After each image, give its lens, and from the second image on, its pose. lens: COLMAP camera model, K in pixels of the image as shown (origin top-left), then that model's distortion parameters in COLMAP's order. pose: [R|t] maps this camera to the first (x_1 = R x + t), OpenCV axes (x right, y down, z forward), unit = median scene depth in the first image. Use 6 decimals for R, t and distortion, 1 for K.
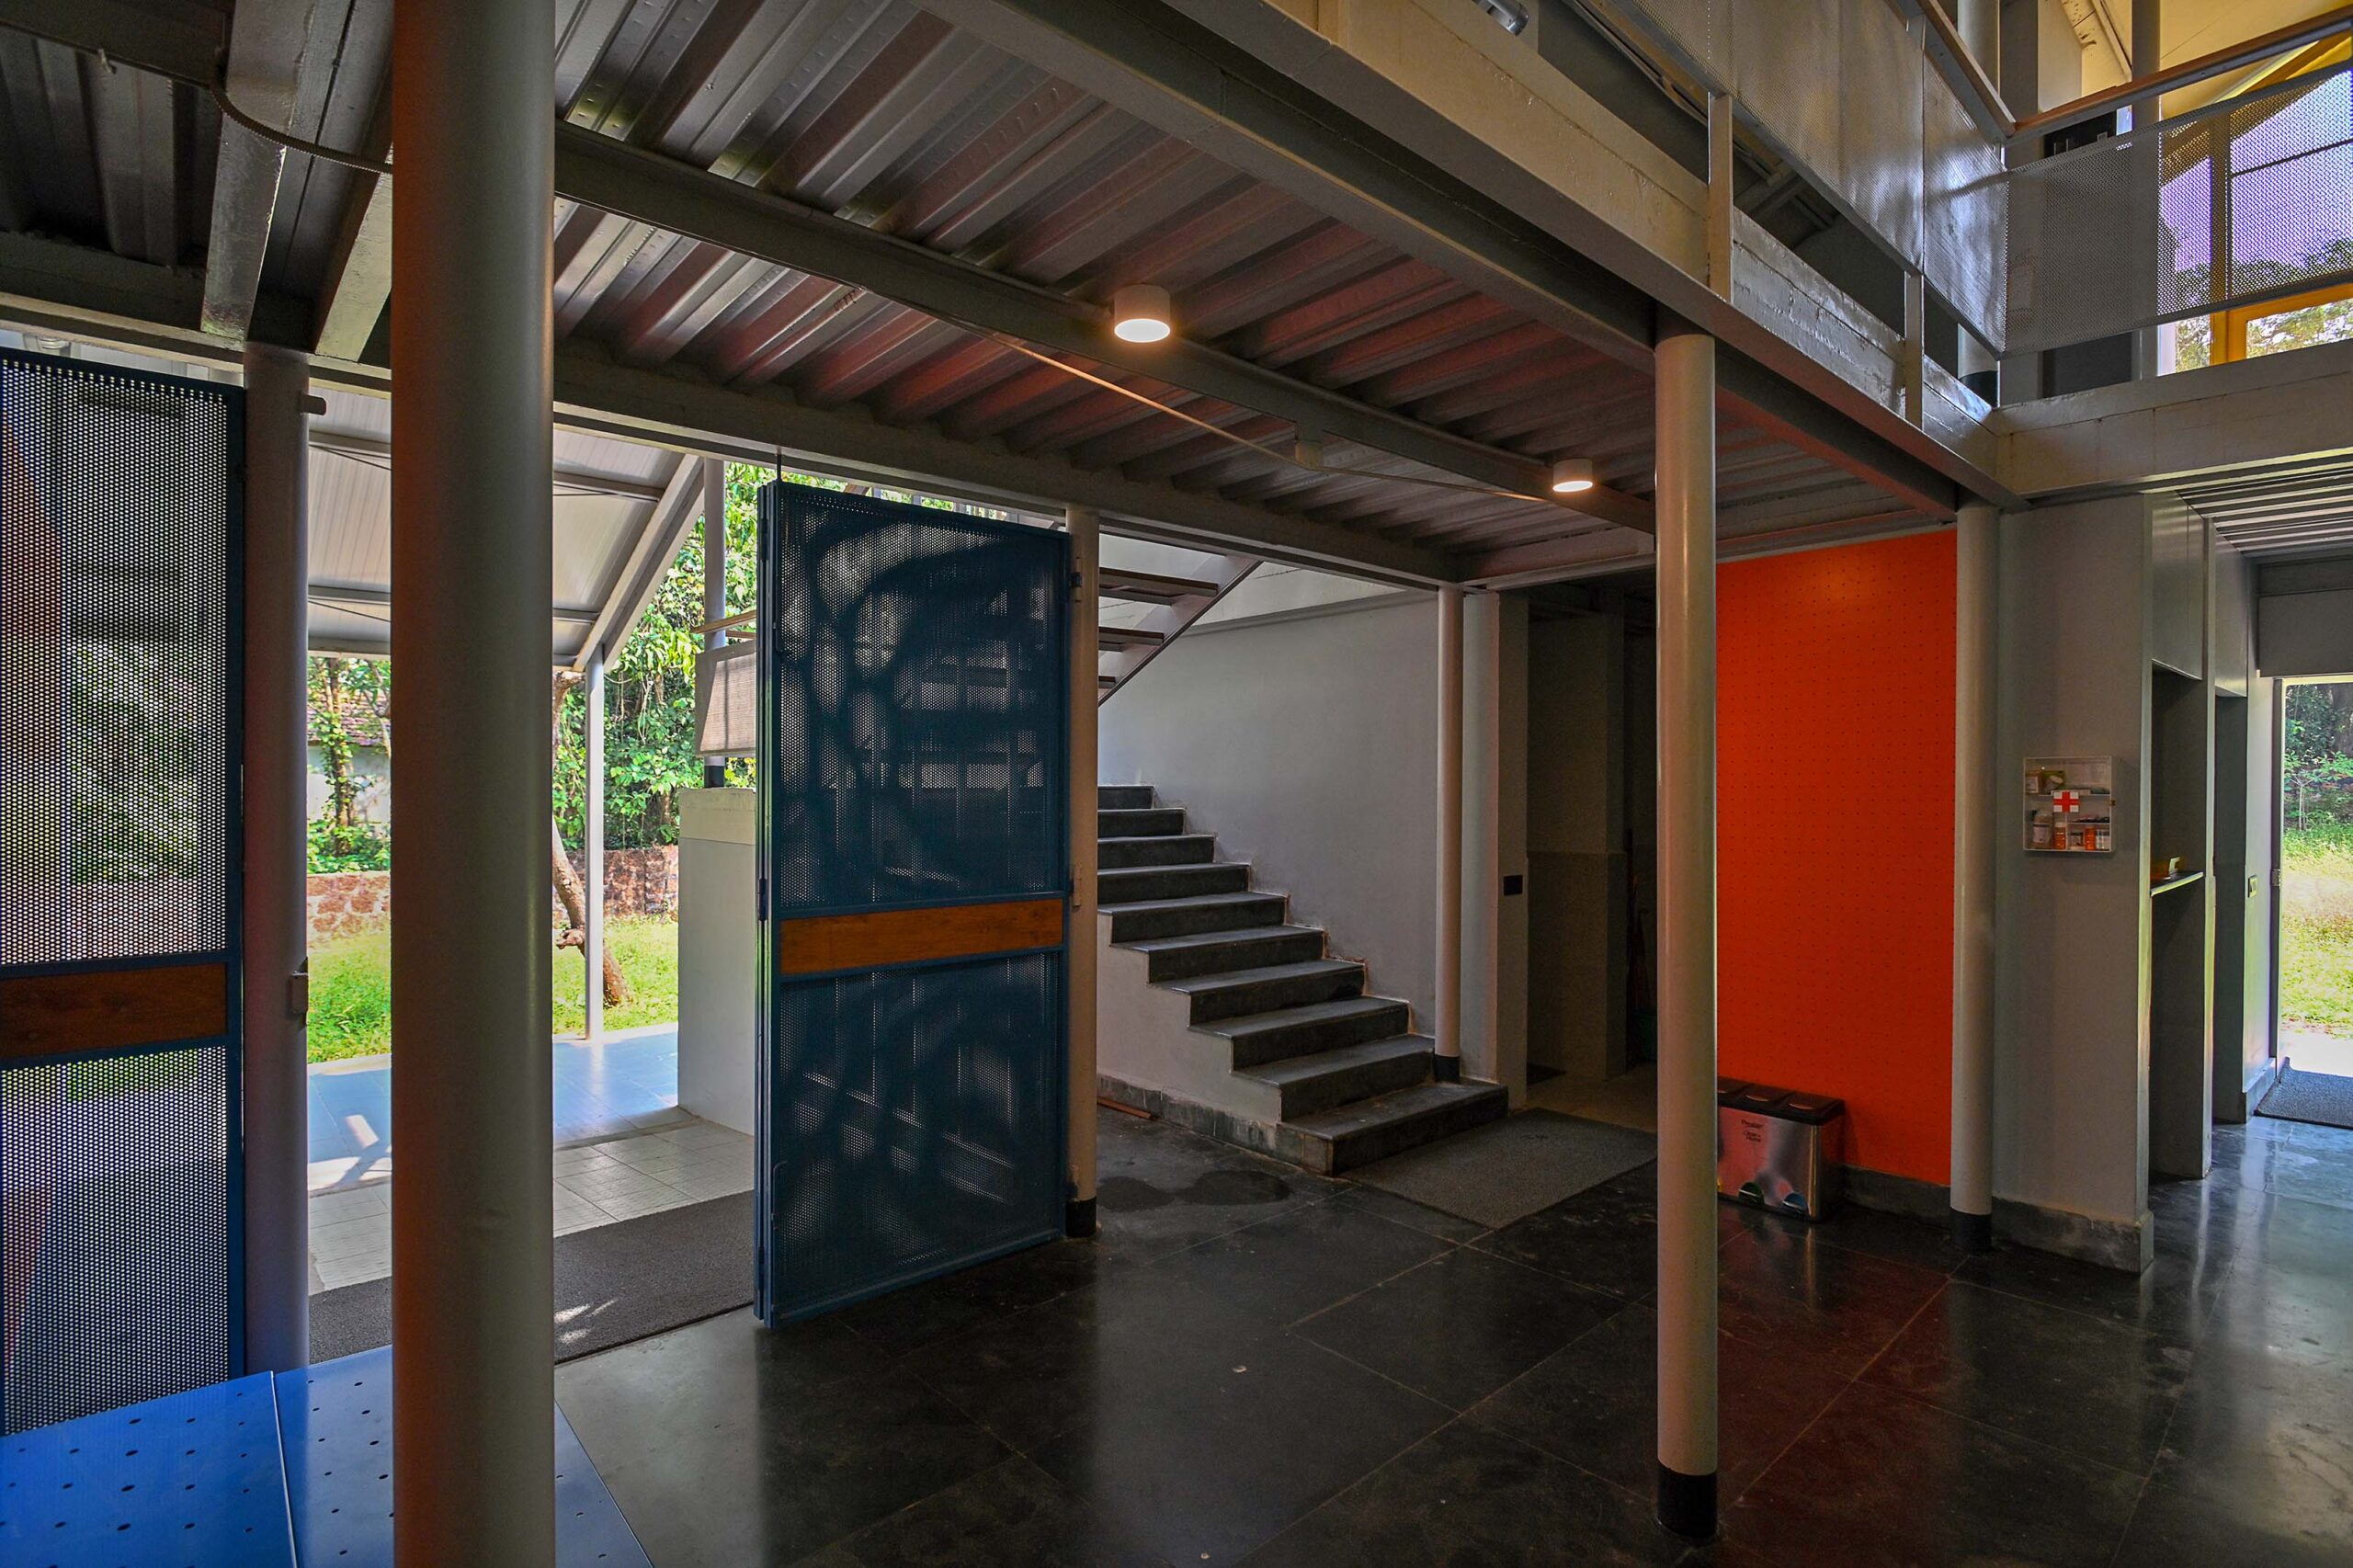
lens RADIAL K [[1144.6, 0, 1174.6], [0, 1144.6, 798.3], [0, 0, 1]] dist [-0.006219, -0.000959]
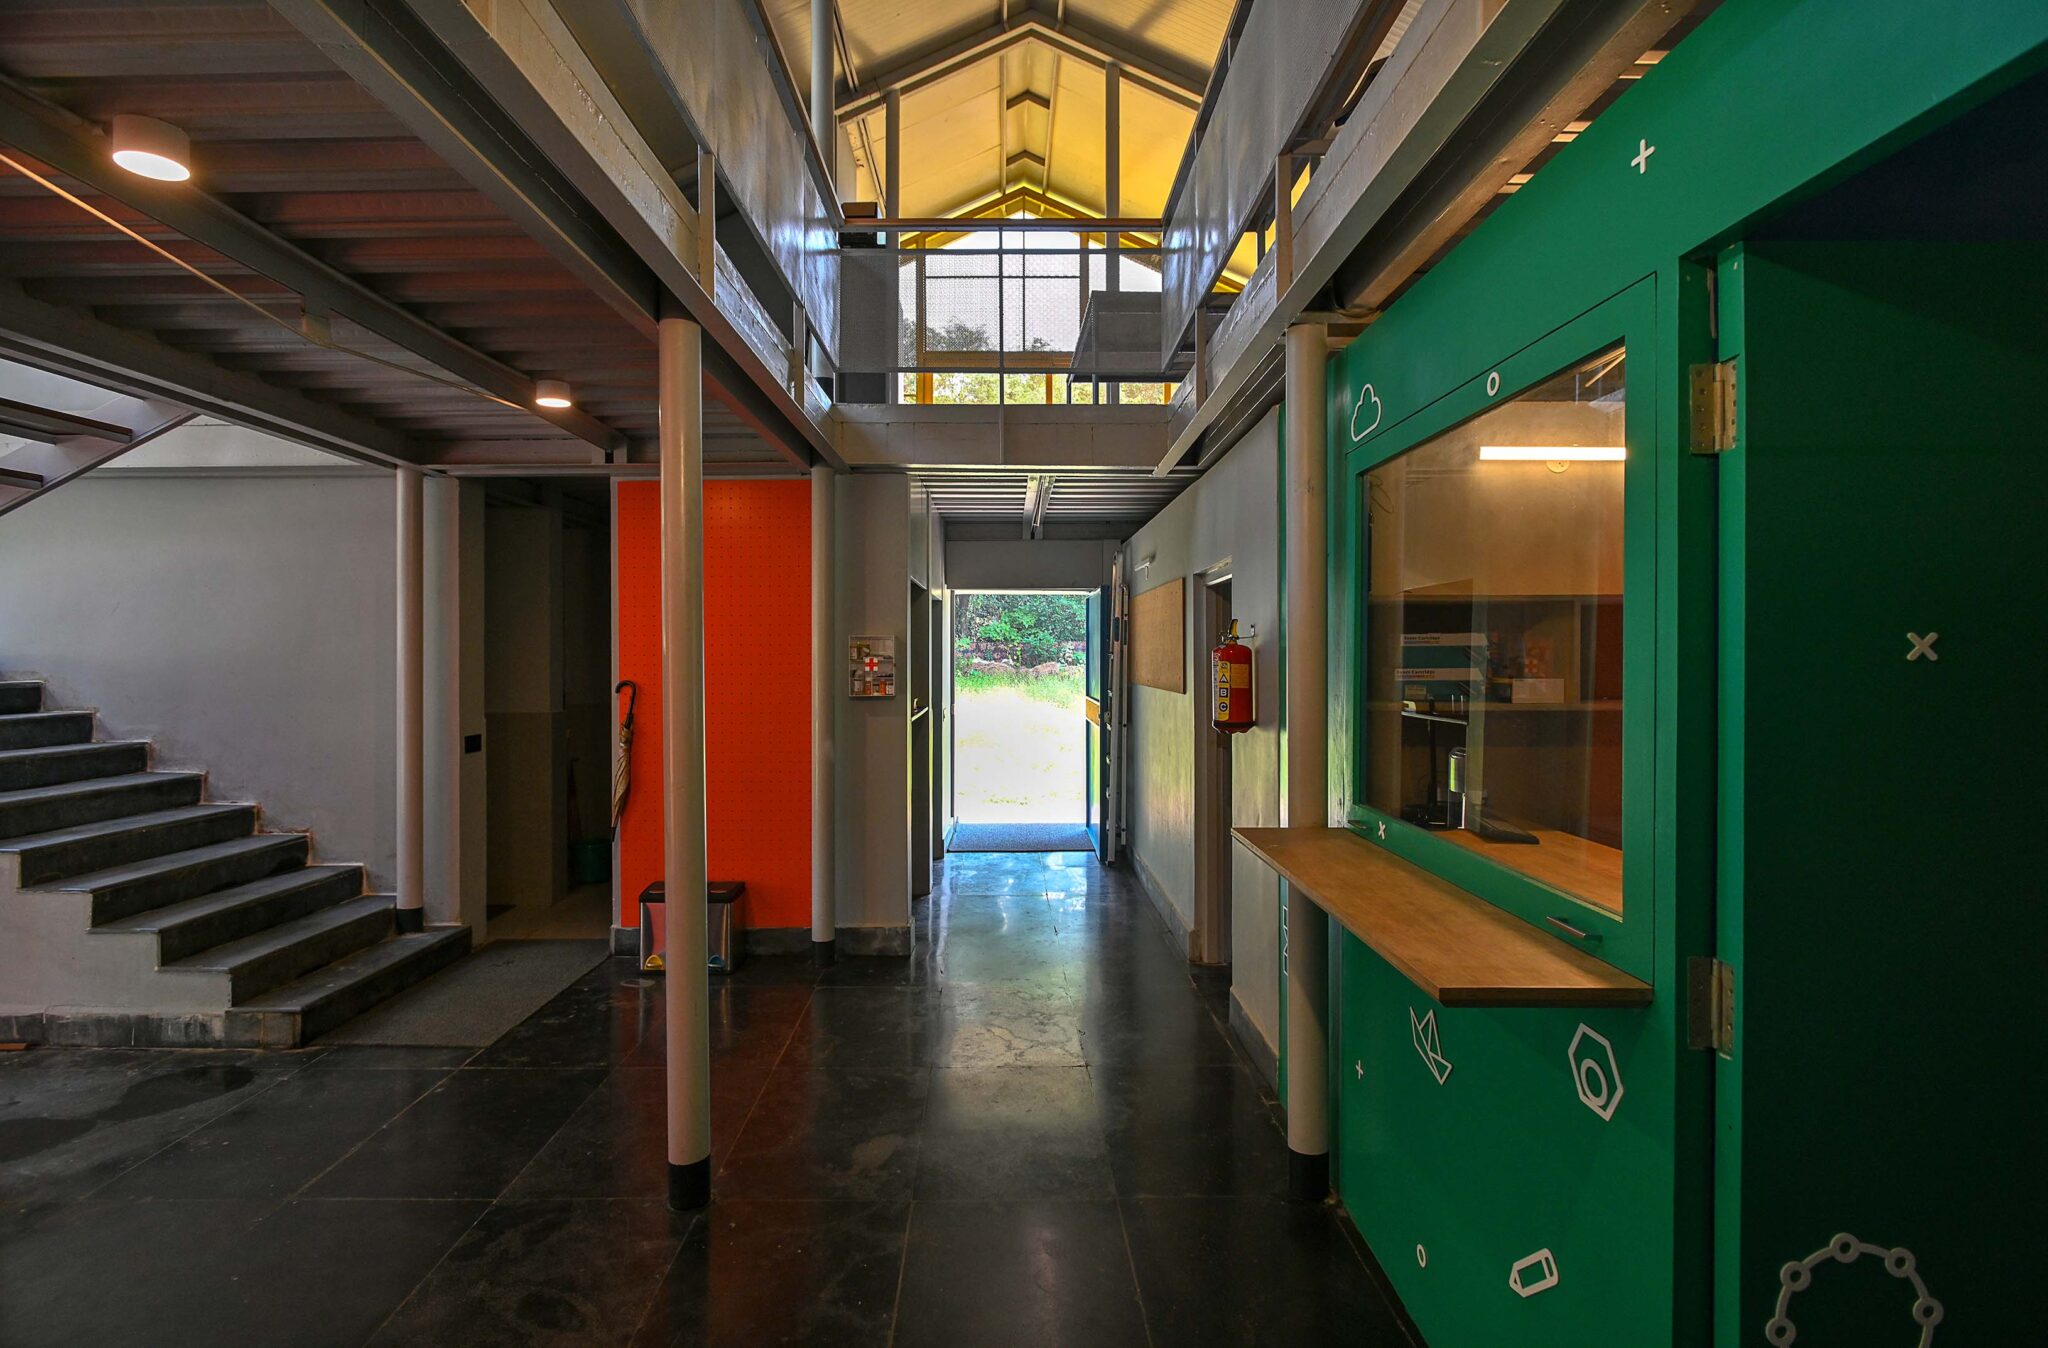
lens RADIAL K [[996.3, 0, 1021.3], [0, 996.3, 665.0], [0, 0, 1]] dist [-0.006219, -0.000959]
pose [[0.648772, -0.008589, 0.760934, -0.114913], [0.008715, 0.999955, 0.003857, 0.000664], [-0.760933, 0.004129, 0.648818, -0.038687]]
